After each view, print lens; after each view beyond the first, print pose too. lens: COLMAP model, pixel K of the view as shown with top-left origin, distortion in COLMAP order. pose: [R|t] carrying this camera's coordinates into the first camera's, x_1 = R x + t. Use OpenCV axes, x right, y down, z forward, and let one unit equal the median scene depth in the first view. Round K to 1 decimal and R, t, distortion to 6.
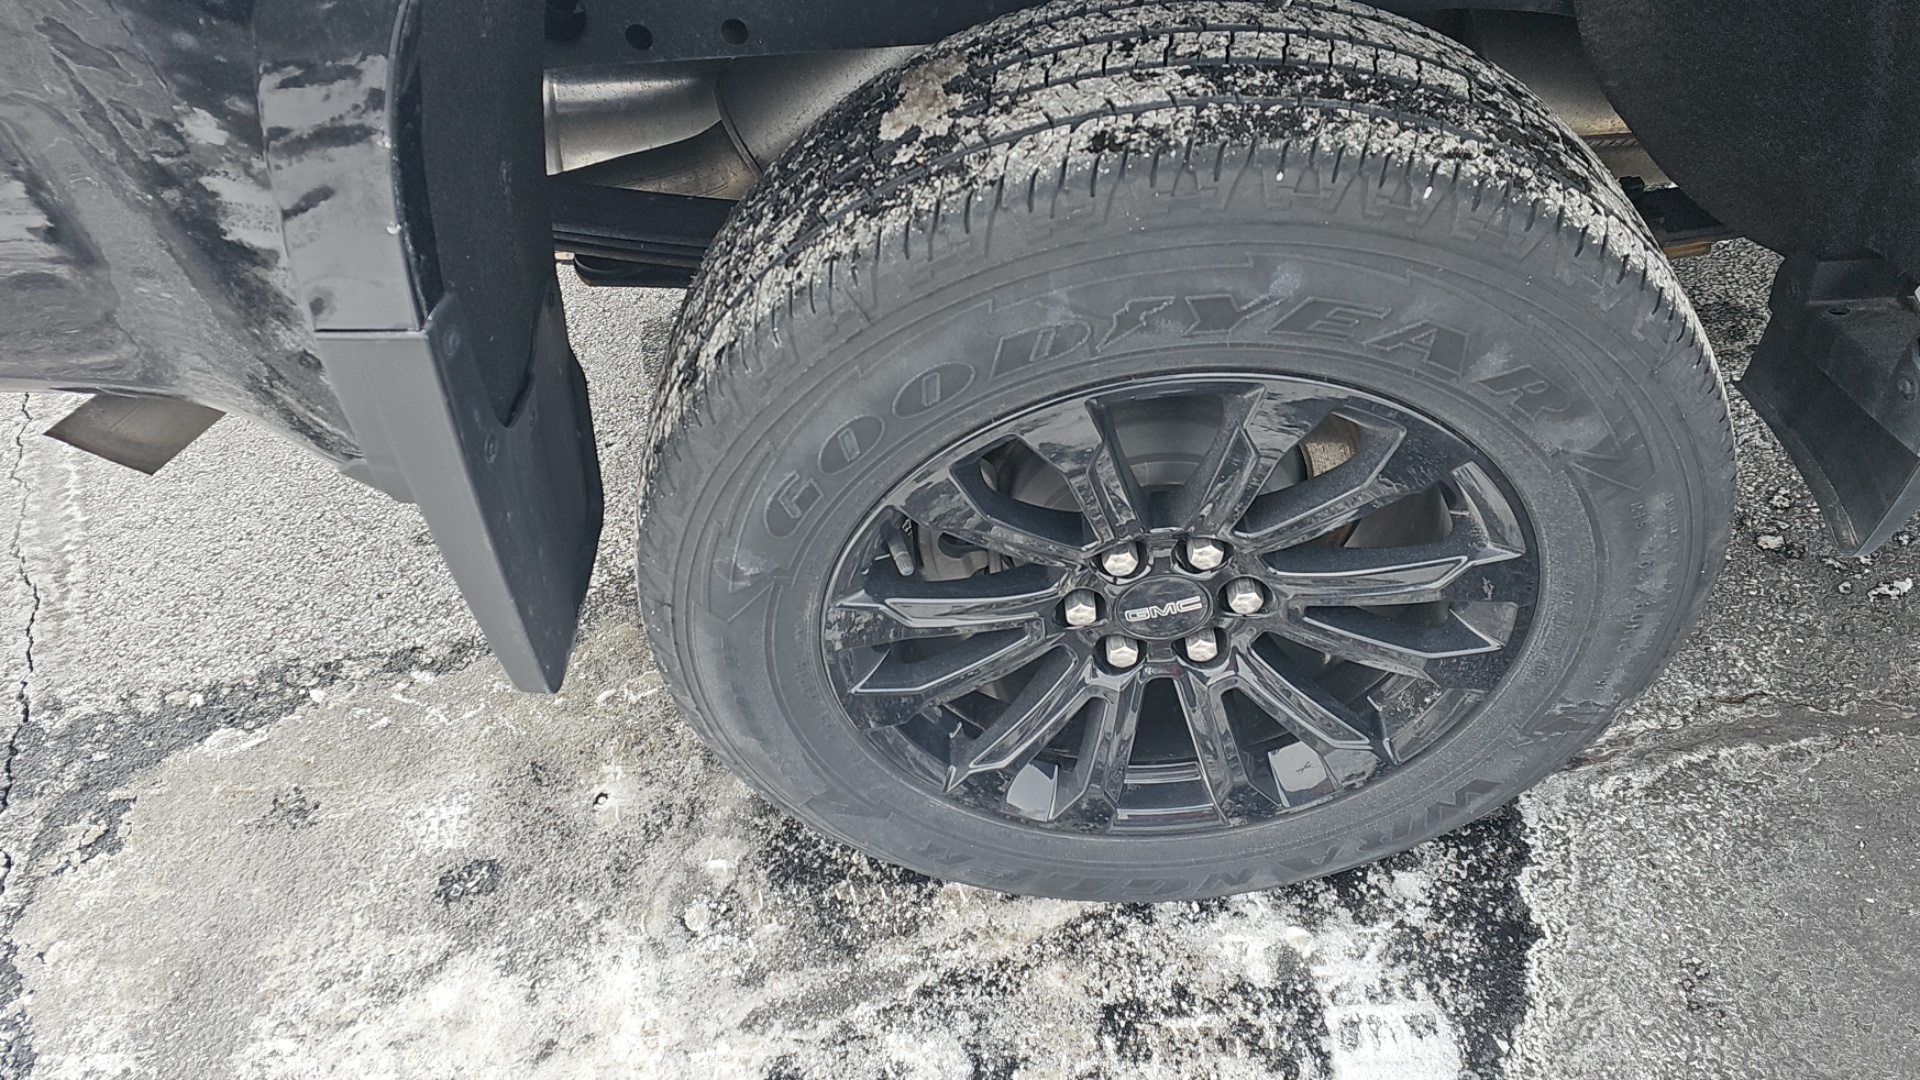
lens RADIAL K [[1362.8, 0, 960.0], [0, 1362.8, 554.8], [0, 0, 1]] dist [0.080667, -0.057380]
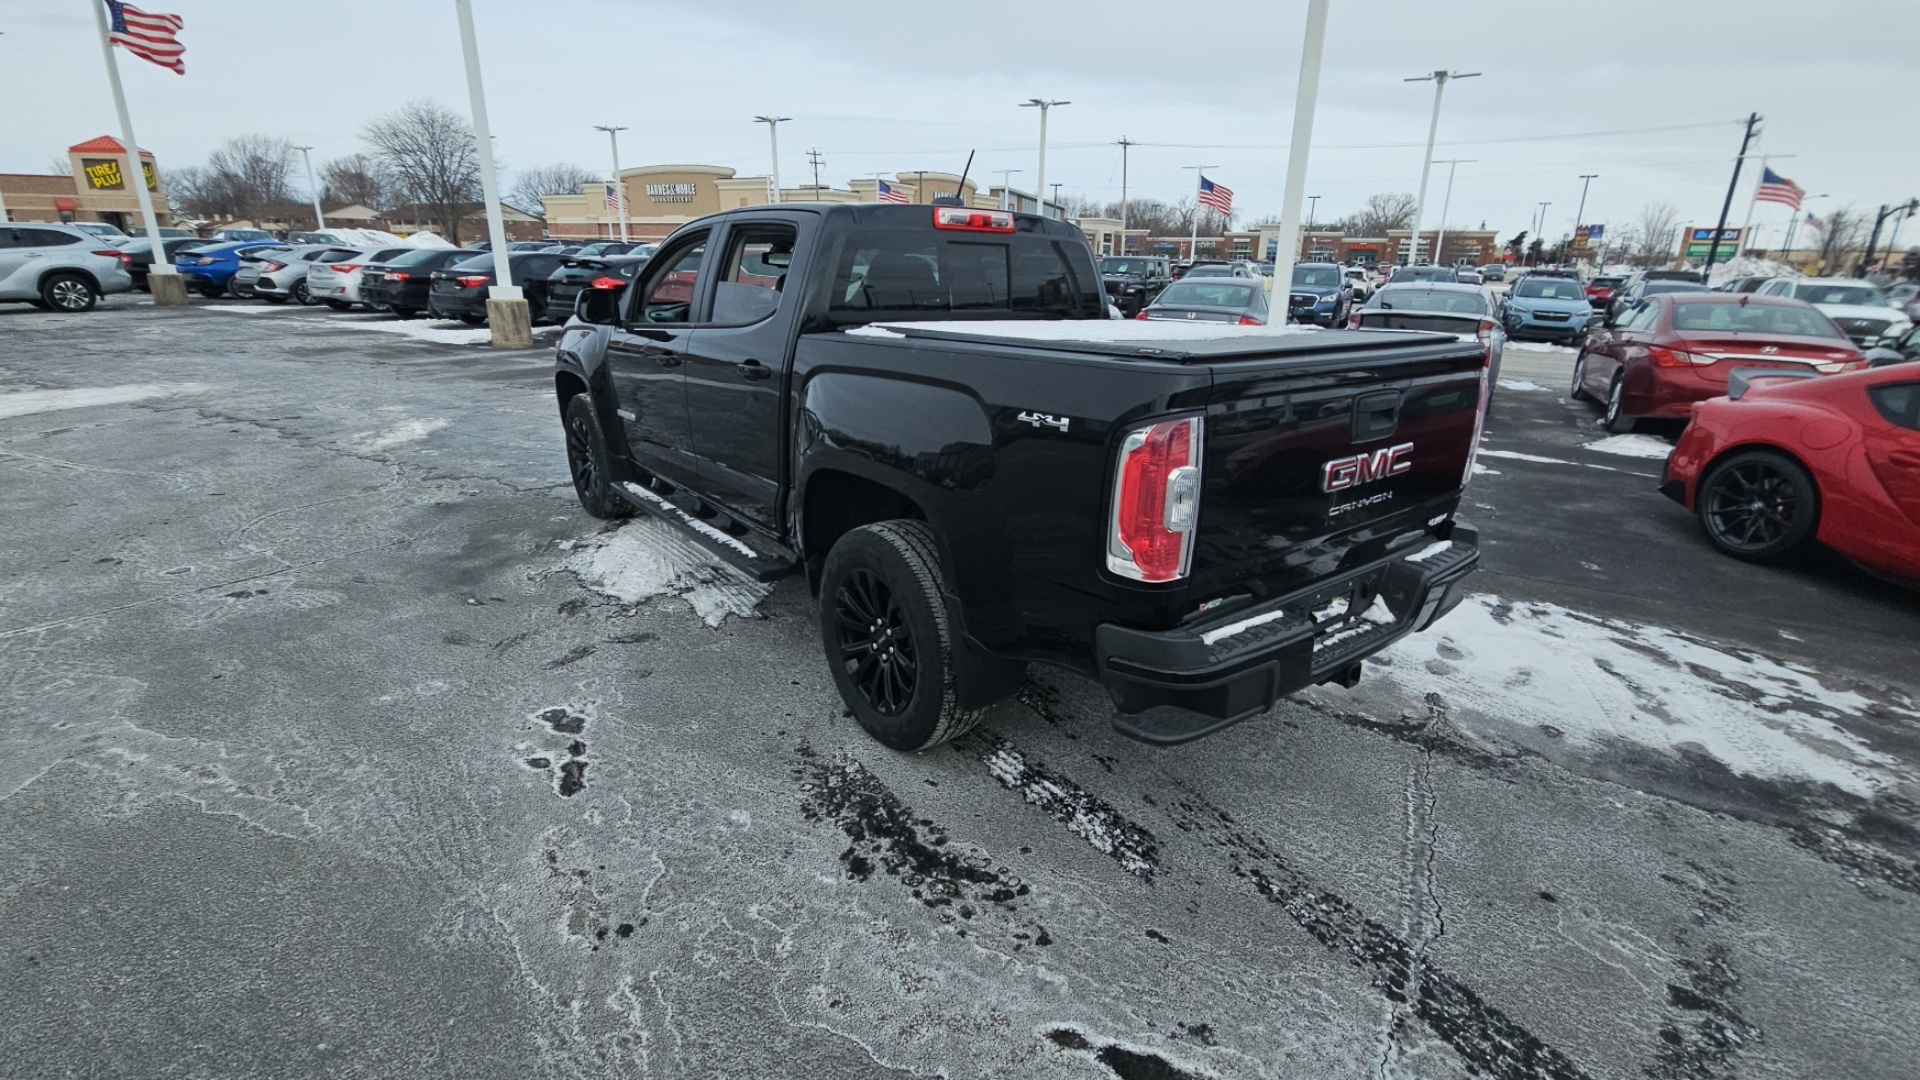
lens RADIAL K [[849.7, 0, 980.1], [0, 849.7, 540.2], [0, 0, 1]] dist [0.008546, -0.005752]
pose [[-0.621004, -0.179640, 0.762944, -1.785726], [0.578699, 0.551417, 0.600871, -2.393695], [-0.528641, 0.814658, -0.238475, 2.011764]]
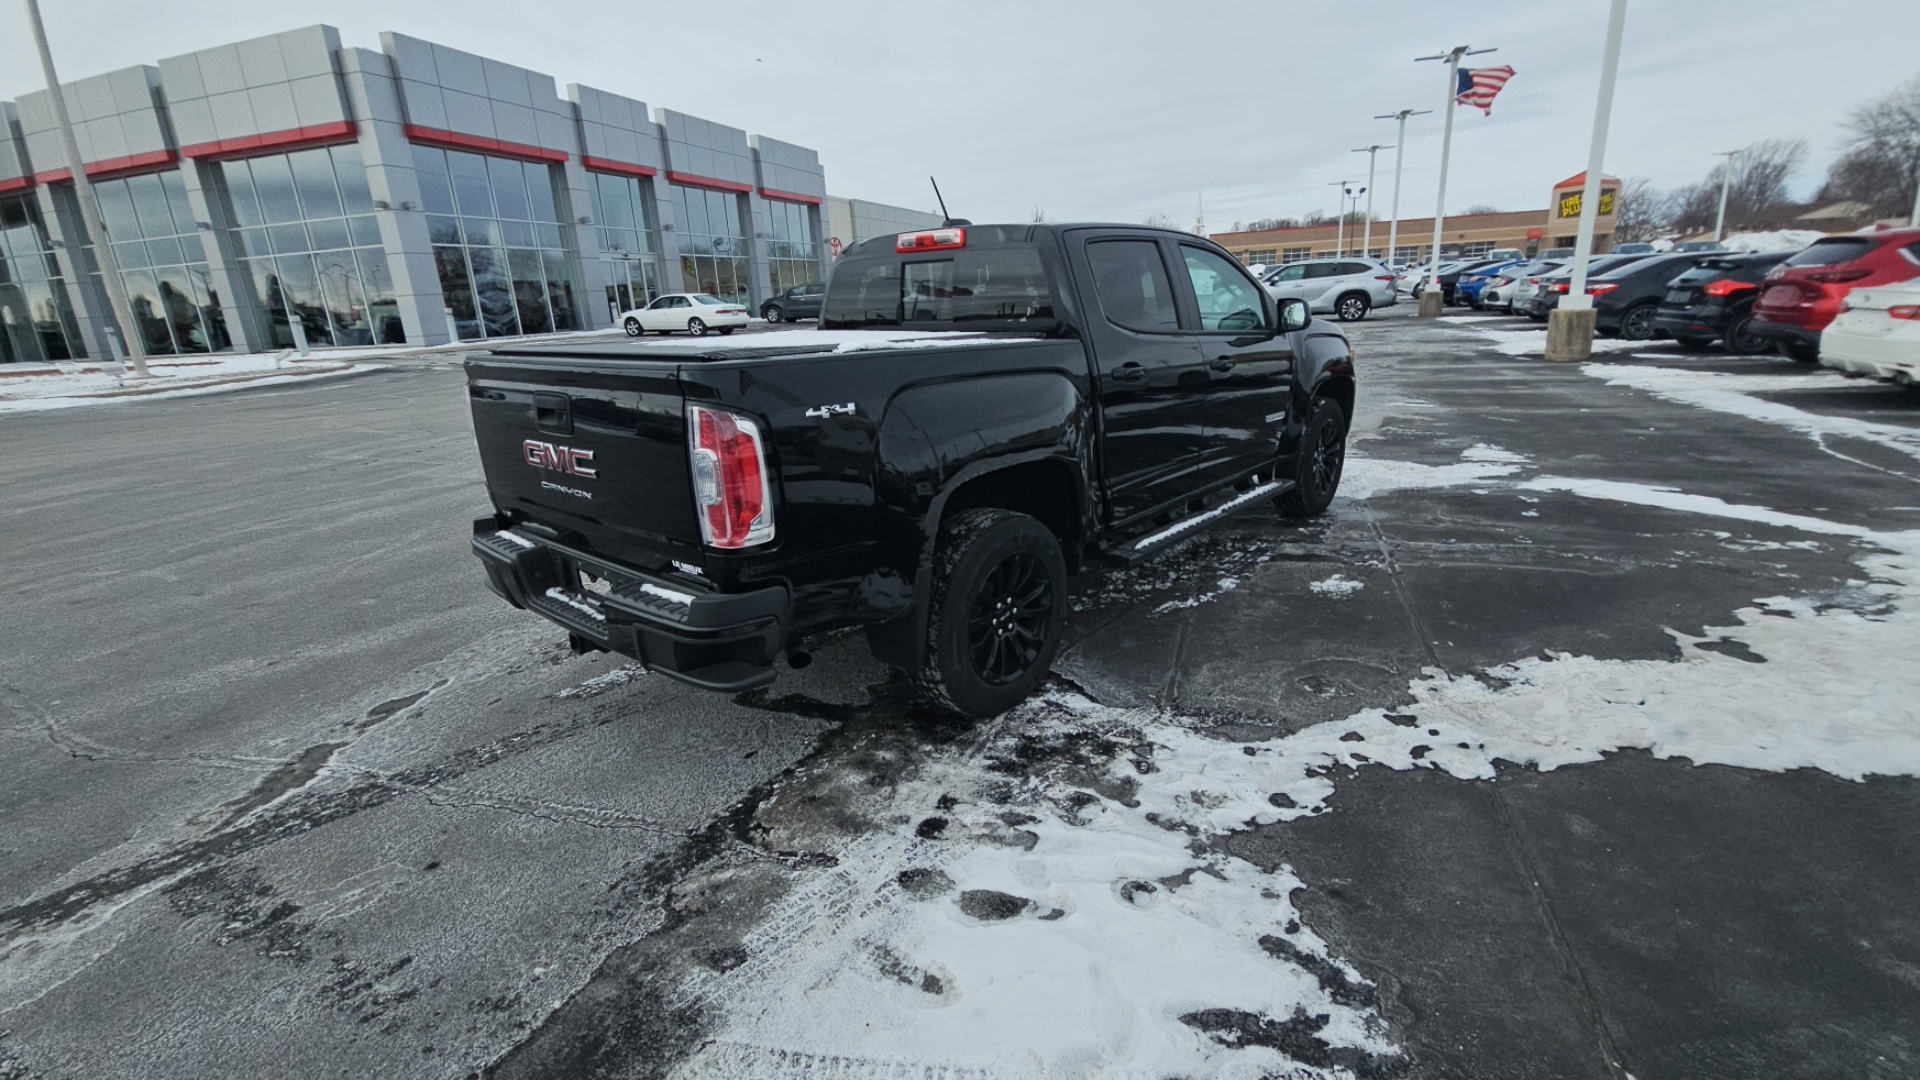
lens RADIAL K [[849.7, 0, 980.1], [0, 849.7, 540.2], [0, 0, 1]] dist [0.008546, -0.005752]
pose [[0.654501, -0.164194, 0.738017, -1.785298], [0.535214, 0.790077, -0.298871, 0.576632], [-0.534017, 0.590608, 0.604985, -0.826285]]
